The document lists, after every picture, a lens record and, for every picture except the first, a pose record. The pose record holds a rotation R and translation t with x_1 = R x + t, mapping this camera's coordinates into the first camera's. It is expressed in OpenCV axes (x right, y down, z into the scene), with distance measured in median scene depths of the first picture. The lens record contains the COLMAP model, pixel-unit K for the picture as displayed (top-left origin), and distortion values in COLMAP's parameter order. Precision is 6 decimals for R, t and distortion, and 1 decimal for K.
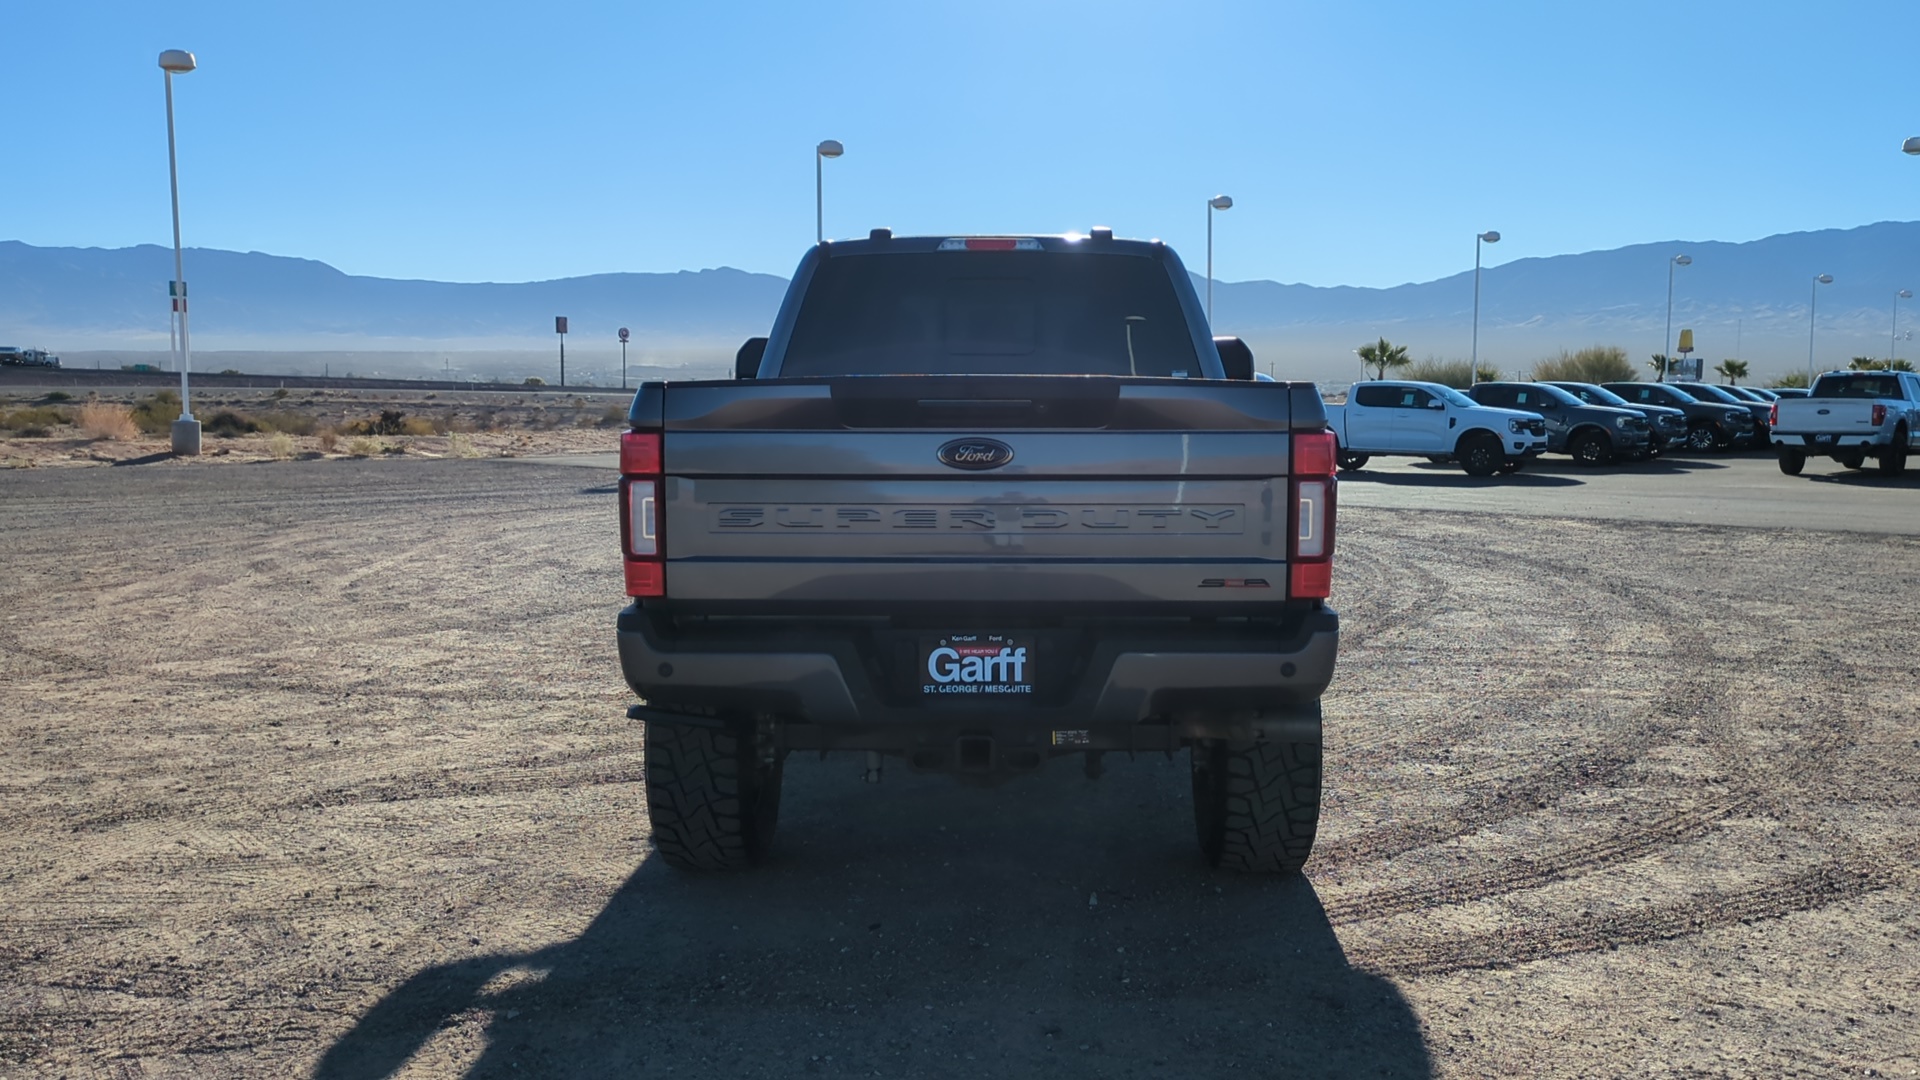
lens RADIAL K [[1634.6, 0, 978.4], [0, 1634.6, 543.7], [0, 0, 1]] dist [0.076093, -0.103958]
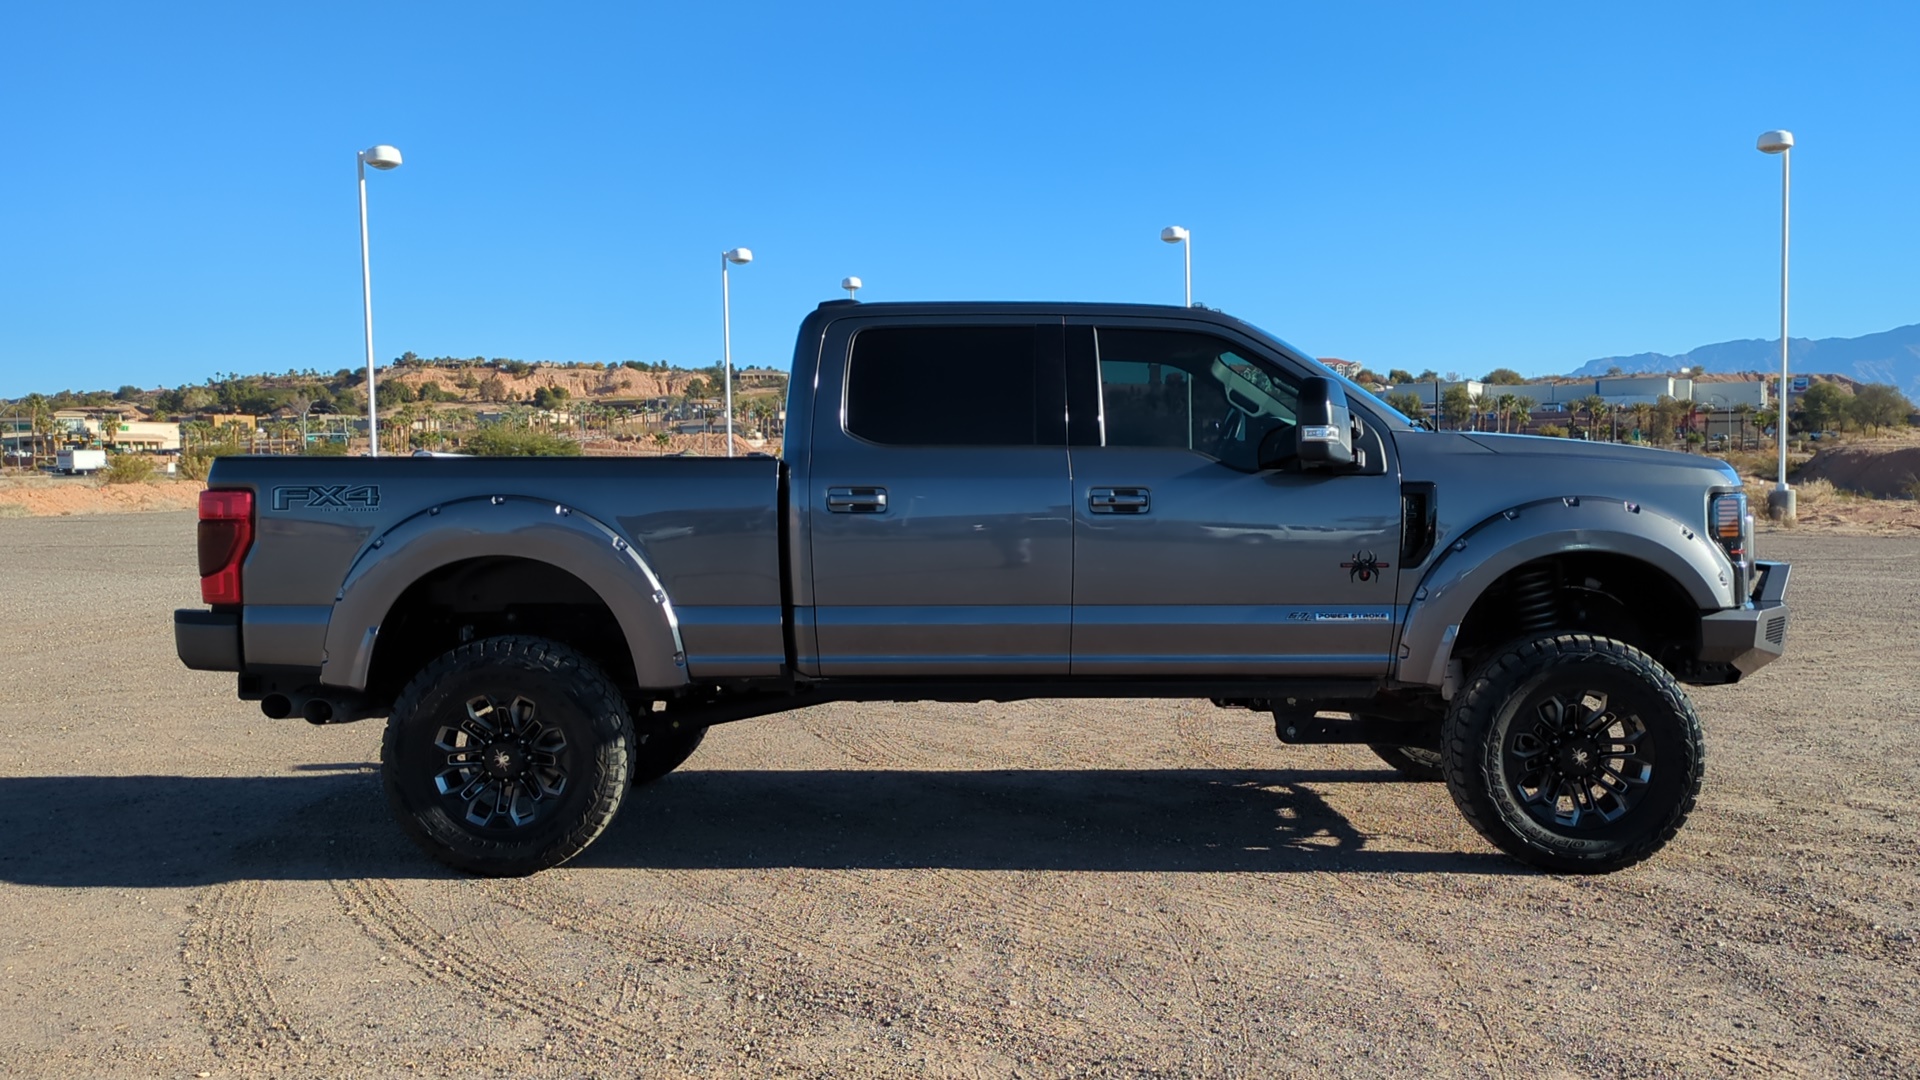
lens RADIAL K [[1634.6, 0, 964.4], [0, 1634.6, 532.6], [0, 0, 1]] dist [0.076093, -0.103958]
pose [[0.007125, 0.033560, -0.999411, 1.319174], [-0.081239, 0.996152, 0.032871, -0.104591], [0.996669, 0.080957, 0.009823, 1.292301]]
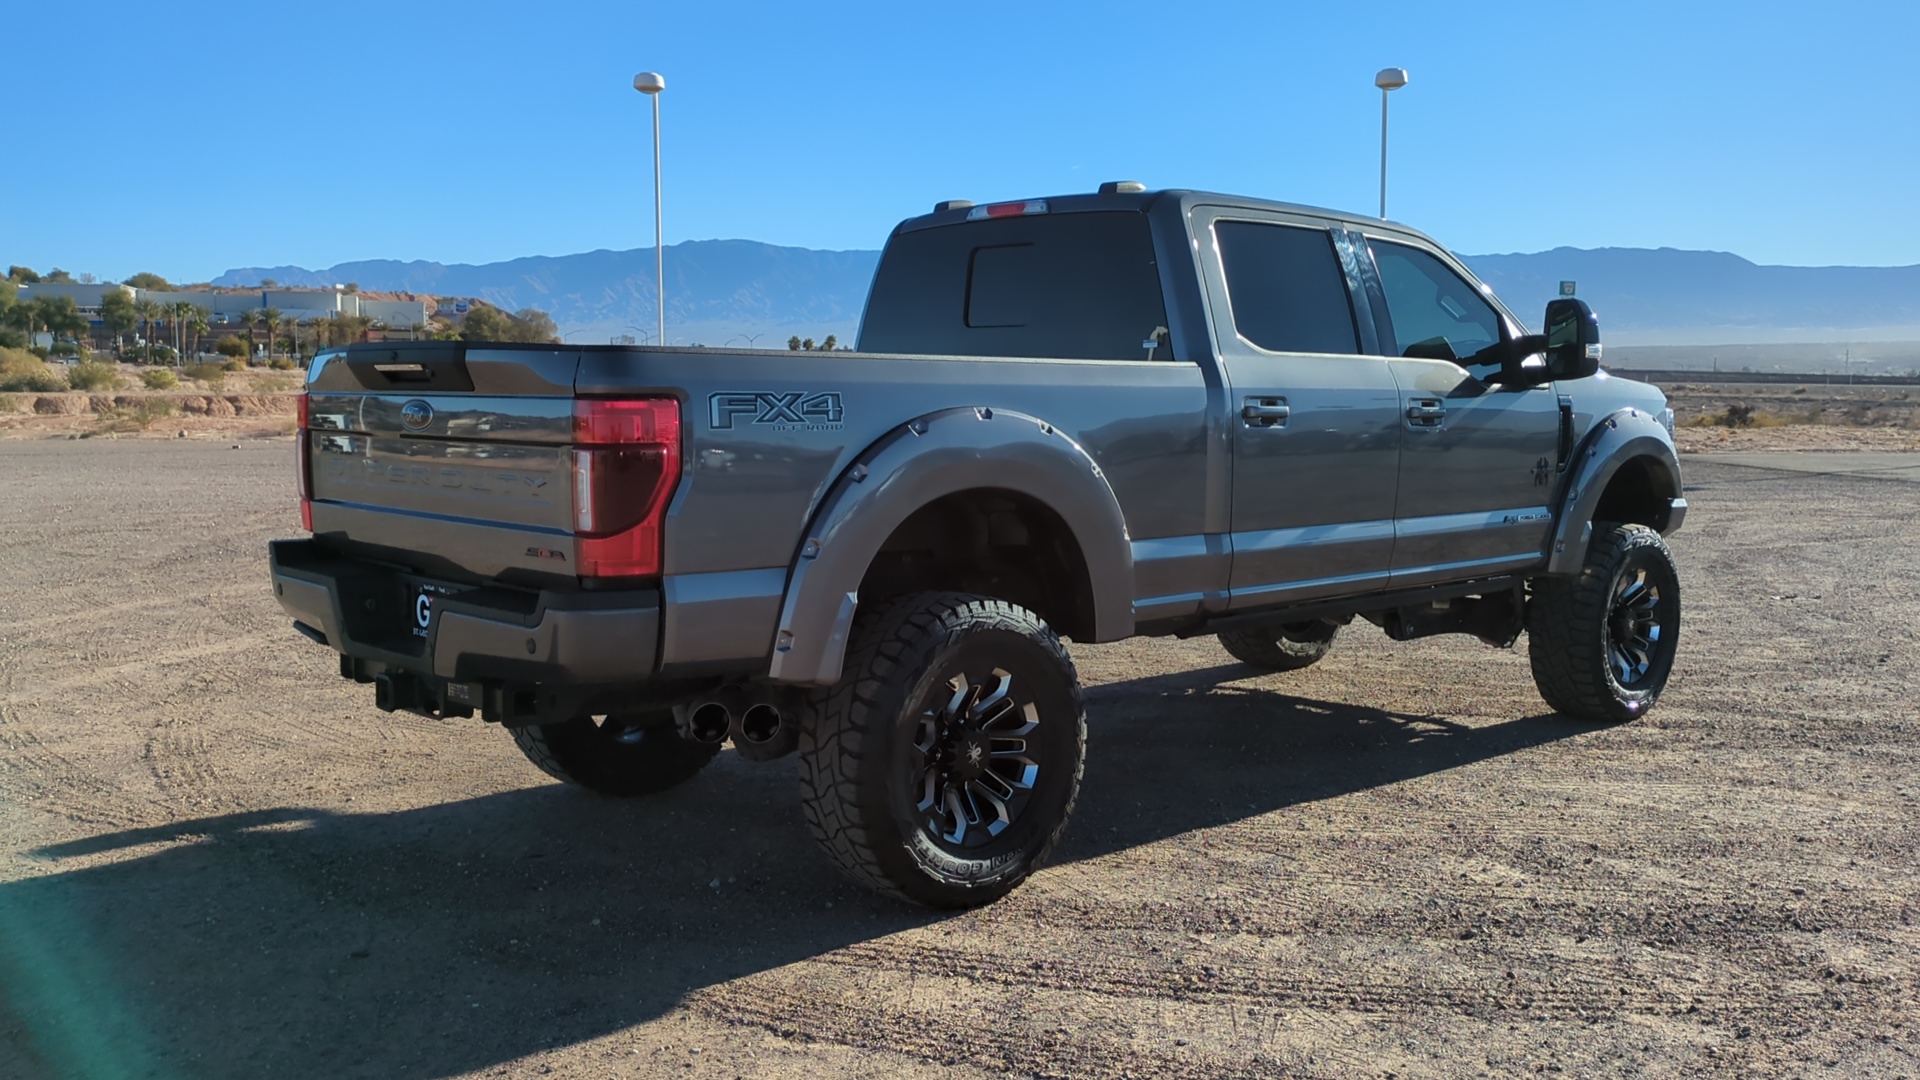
lens RADIAL K [[1634.6, 0, 971.3], [0, 1634.6, 540.5], [0, 0, 1]] dist [0.076093, -0.103958]
pose [[0.699848, 0.067913, -0.711056, 0.792210], [-0.067077, 0.997319, 0.029234, -0.022460], [0.711136, 0.027236, 0.702527, 0.386168]]
